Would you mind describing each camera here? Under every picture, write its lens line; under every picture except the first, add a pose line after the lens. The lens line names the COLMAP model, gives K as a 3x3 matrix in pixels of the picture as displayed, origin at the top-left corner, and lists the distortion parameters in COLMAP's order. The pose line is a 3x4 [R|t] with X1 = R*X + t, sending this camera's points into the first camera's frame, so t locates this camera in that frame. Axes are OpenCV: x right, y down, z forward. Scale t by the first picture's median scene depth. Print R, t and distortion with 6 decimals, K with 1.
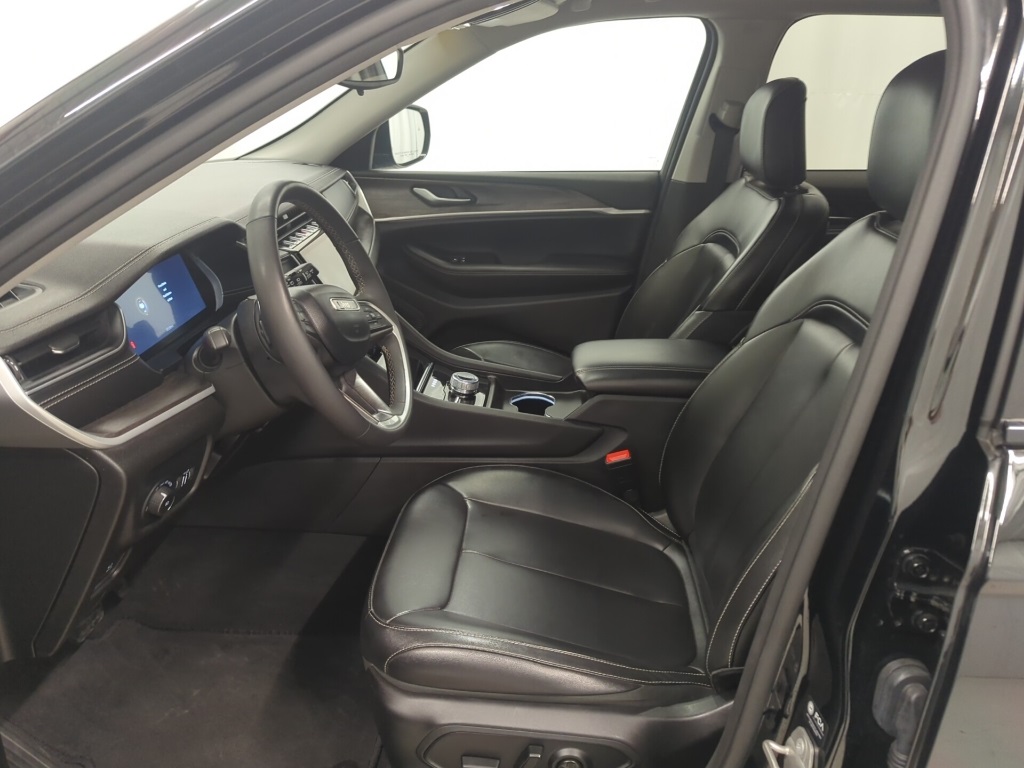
lens RADIAL K [[855.9, 0, 519.7], [0, 855.9, 364.0], [0, 0, 1]] dist [0.077220, -0.088197]
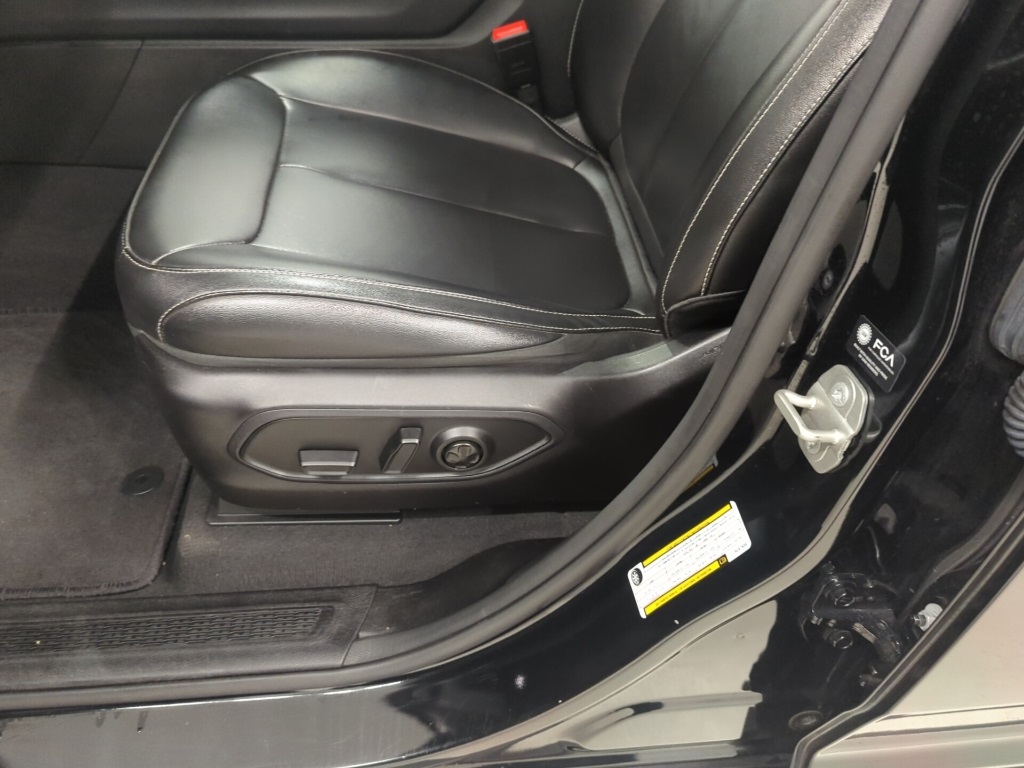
lens RADIAL K [[859.2, 0, 512.3], [0, 859.2, 371.5], [0, 0, 1]] dist [0.039442, -0.004450]
pose [[0.988354, -0.068003, 0.136134, 0.008517], [0.016543, 0.937309, 0.348105, 0.165404], [-0.151271, -0.341799, 0.927518, 0.376031]]
